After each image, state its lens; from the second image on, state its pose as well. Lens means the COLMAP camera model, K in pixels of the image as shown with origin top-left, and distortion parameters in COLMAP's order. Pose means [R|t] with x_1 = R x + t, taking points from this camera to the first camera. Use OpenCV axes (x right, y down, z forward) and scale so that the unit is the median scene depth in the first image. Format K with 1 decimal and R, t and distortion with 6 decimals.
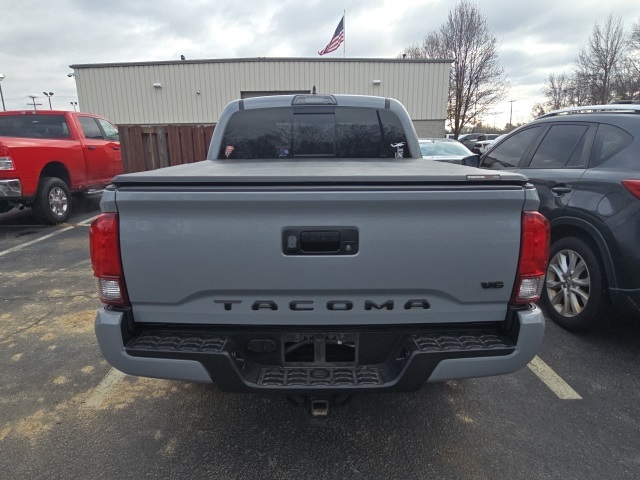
lens RADIAL K [[419.6, 0, 310.2], [0, 419.6, 240.3], [0, 0, 1]] dist [0.002029, -0.000532]
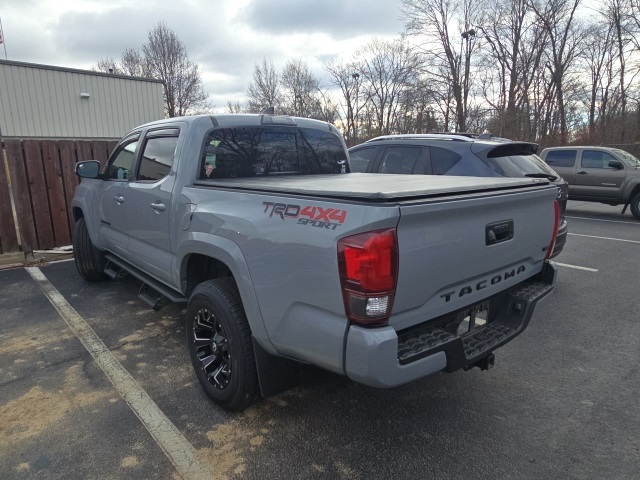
lens RADIAL K [[419.6, 0, 314.3], [0, 419.6, 240.1], [0, 0, 1]] dist [0.002029, -0.000532]
pose [[0.766543, -0.123180, 0.630268, -0.544960], [0.150328, 0.988582, 0.010378, -0.031893], [-0.624350, 0.086792, 0.776308, 0.140921]]
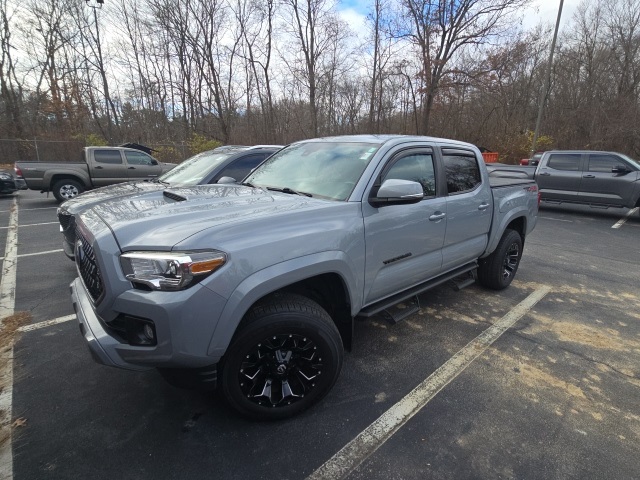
lens RADIAL K [[321.1, 0, 318.1], [0, 321.1, 241.5], [0, 0, 1]] dist [-0.001119, -0.000582]
pose [[-0.652257, -0.206916, 0.729210, -0.626013], [0.156211, 0.904677, 0.396432, -0.485572], [-0.741727, 0.372486, -0.557759, 1.894021]]
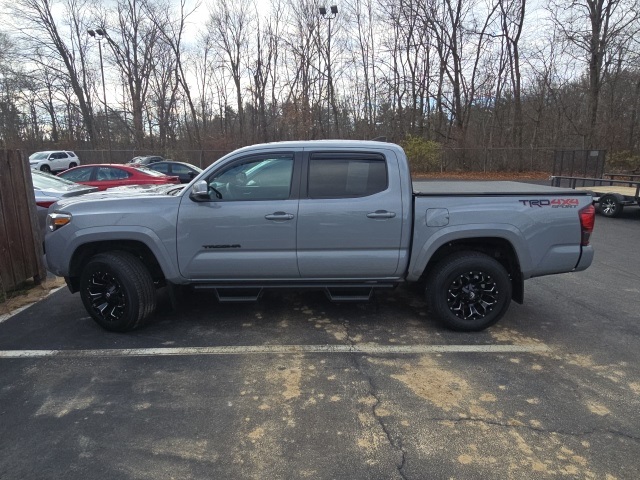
lens RADIAL K [[419.6, 0, 309.7], [0, 419.6, 236.3], [0, 0, 1]] dist [0.002029, -0.000532]
pose [[-0.016504, -0.187077, 0.982207, -1.307401], [0.234868, 0.954129, 0.185675, -0.328999], [-0.971887, 0.233753, 0.028192, 1.145675]]
